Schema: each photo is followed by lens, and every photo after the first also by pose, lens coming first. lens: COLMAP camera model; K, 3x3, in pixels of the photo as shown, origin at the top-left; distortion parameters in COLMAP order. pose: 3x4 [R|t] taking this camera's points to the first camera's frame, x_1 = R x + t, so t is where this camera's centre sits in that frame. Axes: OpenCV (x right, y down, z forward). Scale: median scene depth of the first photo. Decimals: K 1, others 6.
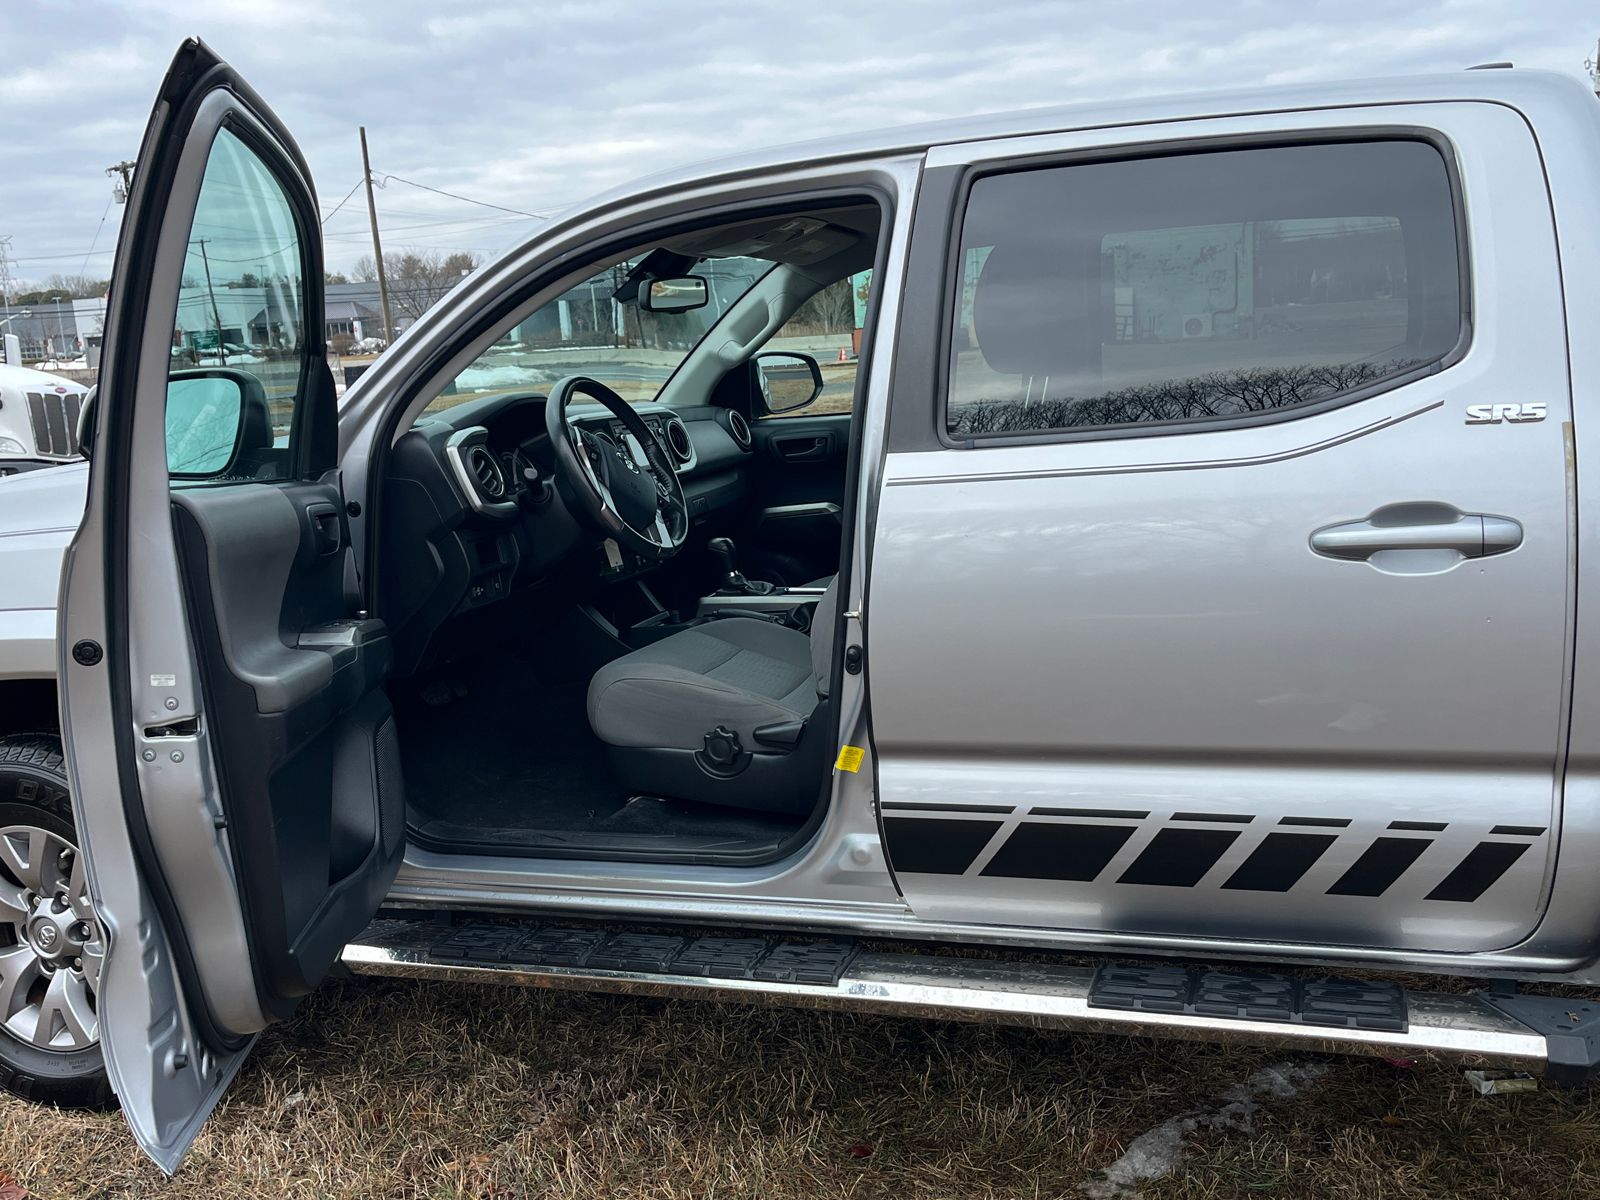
lens RADIAL K [[1092.1, 0, 788.2], [0, 1092.1, 597.5], [0, 0, 1]] dist [-0.004049, 0.000433]
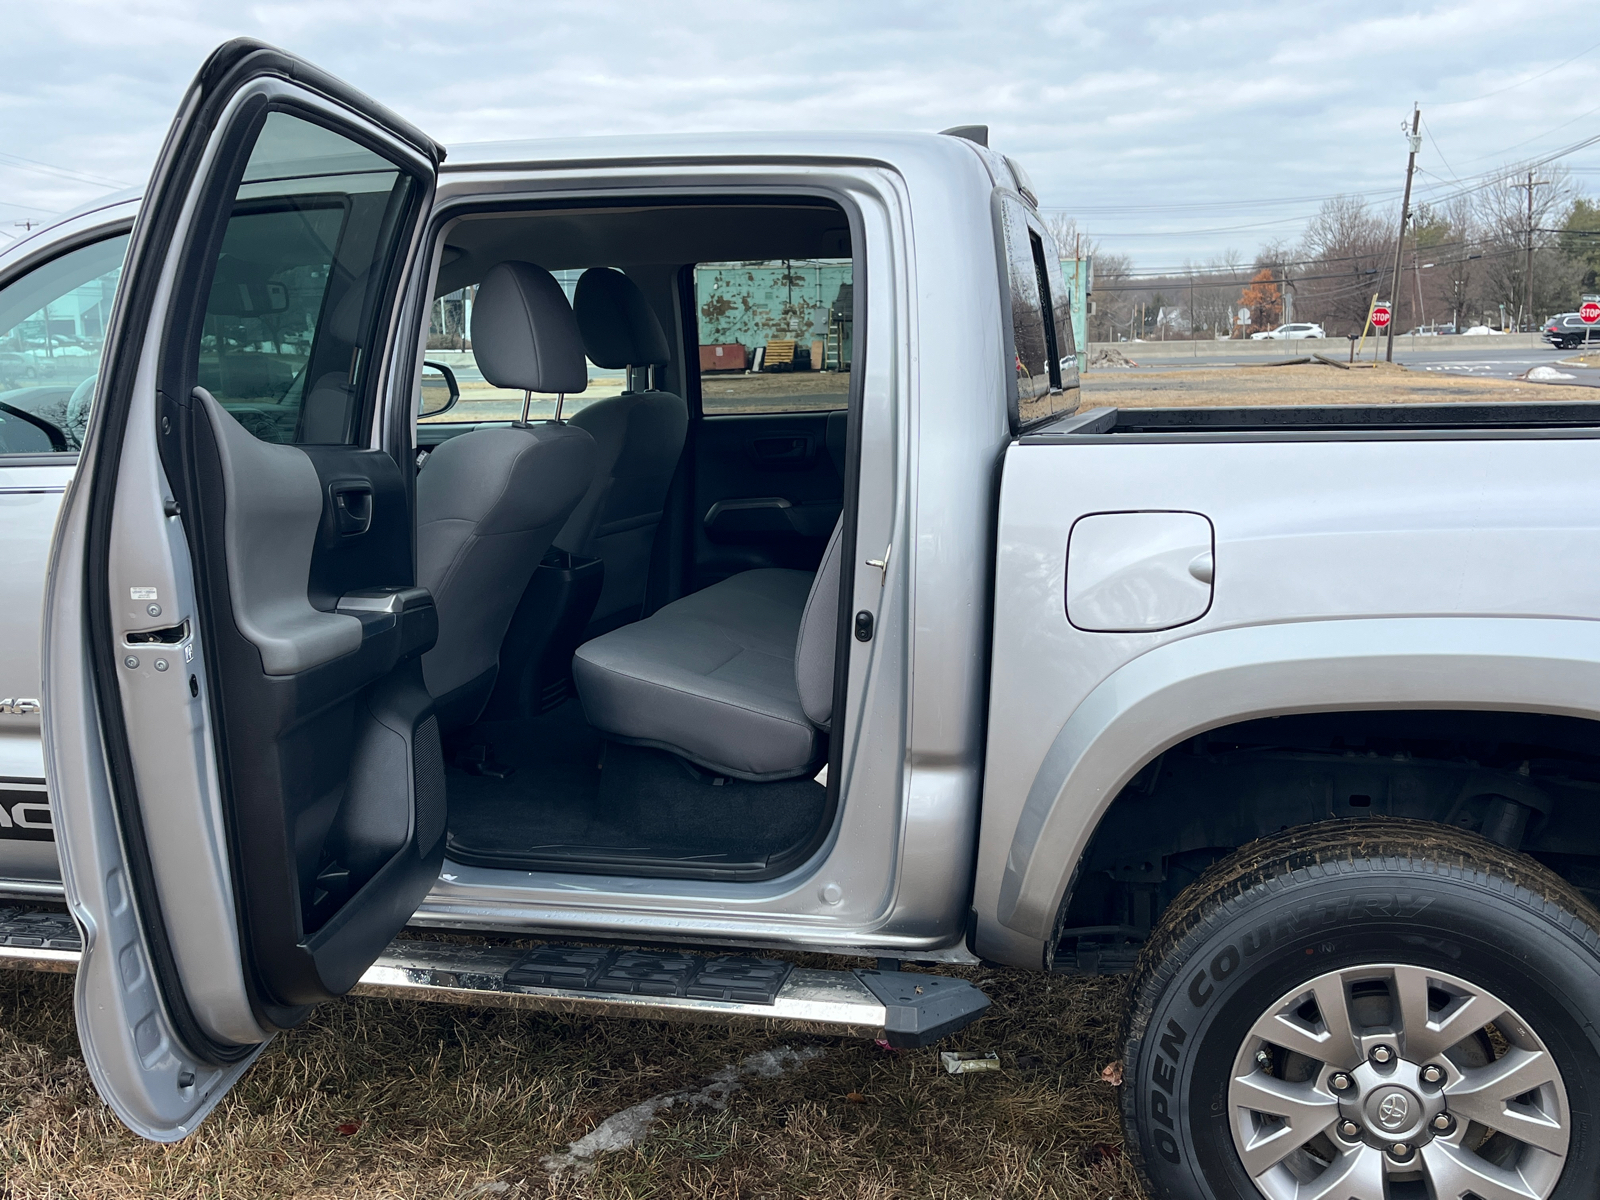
lens RADIAL K [[1110.2, 0, 800.3], [0, 1110.2, 619.3], [0, 0, 1]] dist [-0.004339, 0.003233]
pose [[0.996948, 0.025155, 0.073907, 0.389200], [-0.025050, 0.999683, -0.002348, 0.014166], [-0.073943, 0.000489, 0.997262, -0.078806]]
